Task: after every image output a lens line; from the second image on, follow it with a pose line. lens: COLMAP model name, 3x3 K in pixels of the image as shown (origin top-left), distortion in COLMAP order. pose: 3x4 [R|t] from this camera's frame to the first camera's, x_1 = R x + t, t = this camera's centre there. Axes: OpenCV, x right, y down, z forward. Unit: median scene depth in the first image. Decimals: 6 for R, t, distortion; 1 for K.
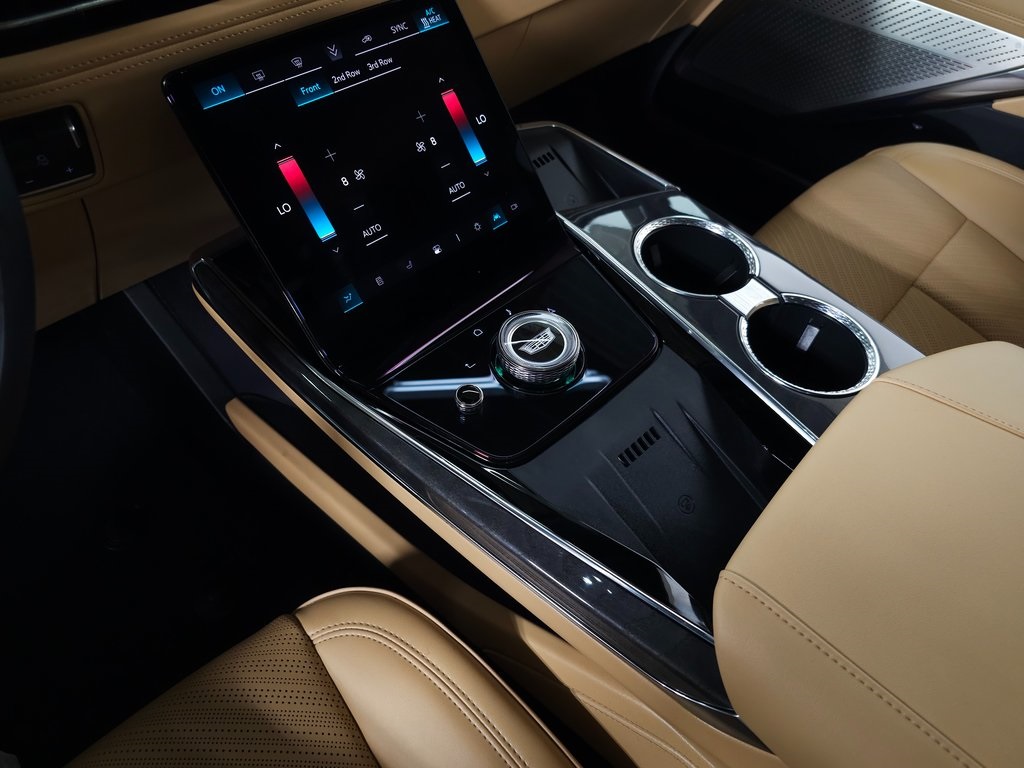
lens RADIAL K [[704.4, 0, 509.6], [0, 704.4, 382.7], [0, 0, 1]] dist [0.005268, -0.002580]
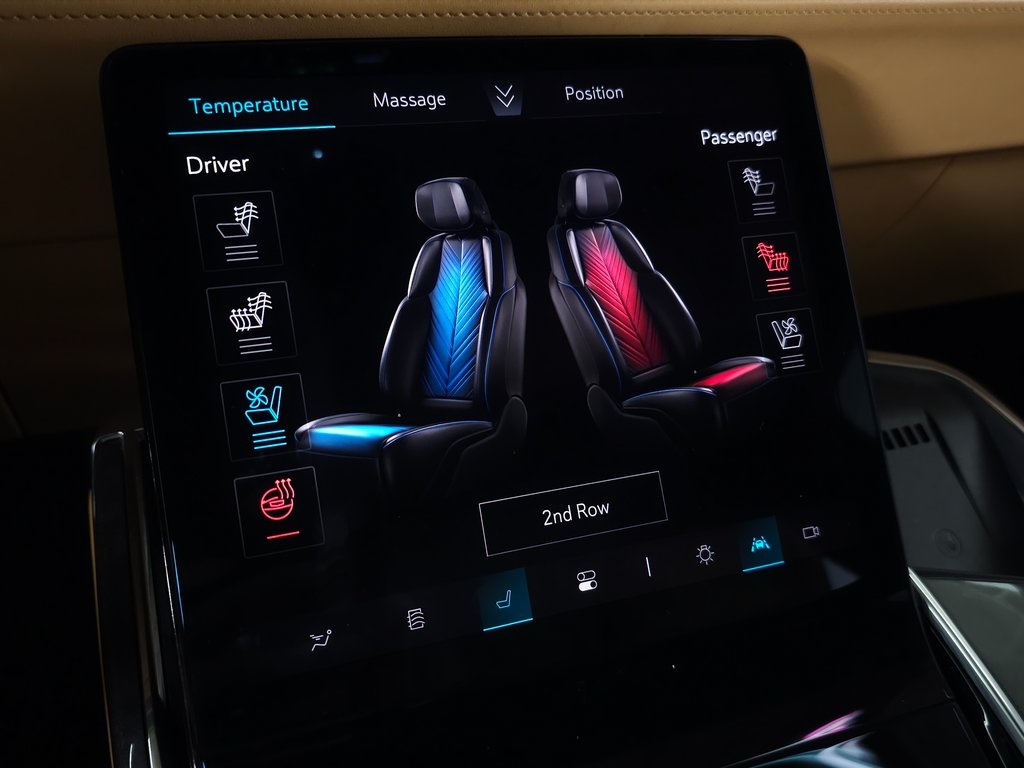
lens RADIAL K [[890.7, 0, 509.2], [0, 890.7, 380.0], [0, 0, 1]] dist [0.021127, -0.021517]
pose [[0.908446, 0.280364, -0.310034, -0.014586], [-0.350684, 0.914828, -0.200276, -0.145904], [0.227477, 0.290664, 0.929391, 0.399725]]
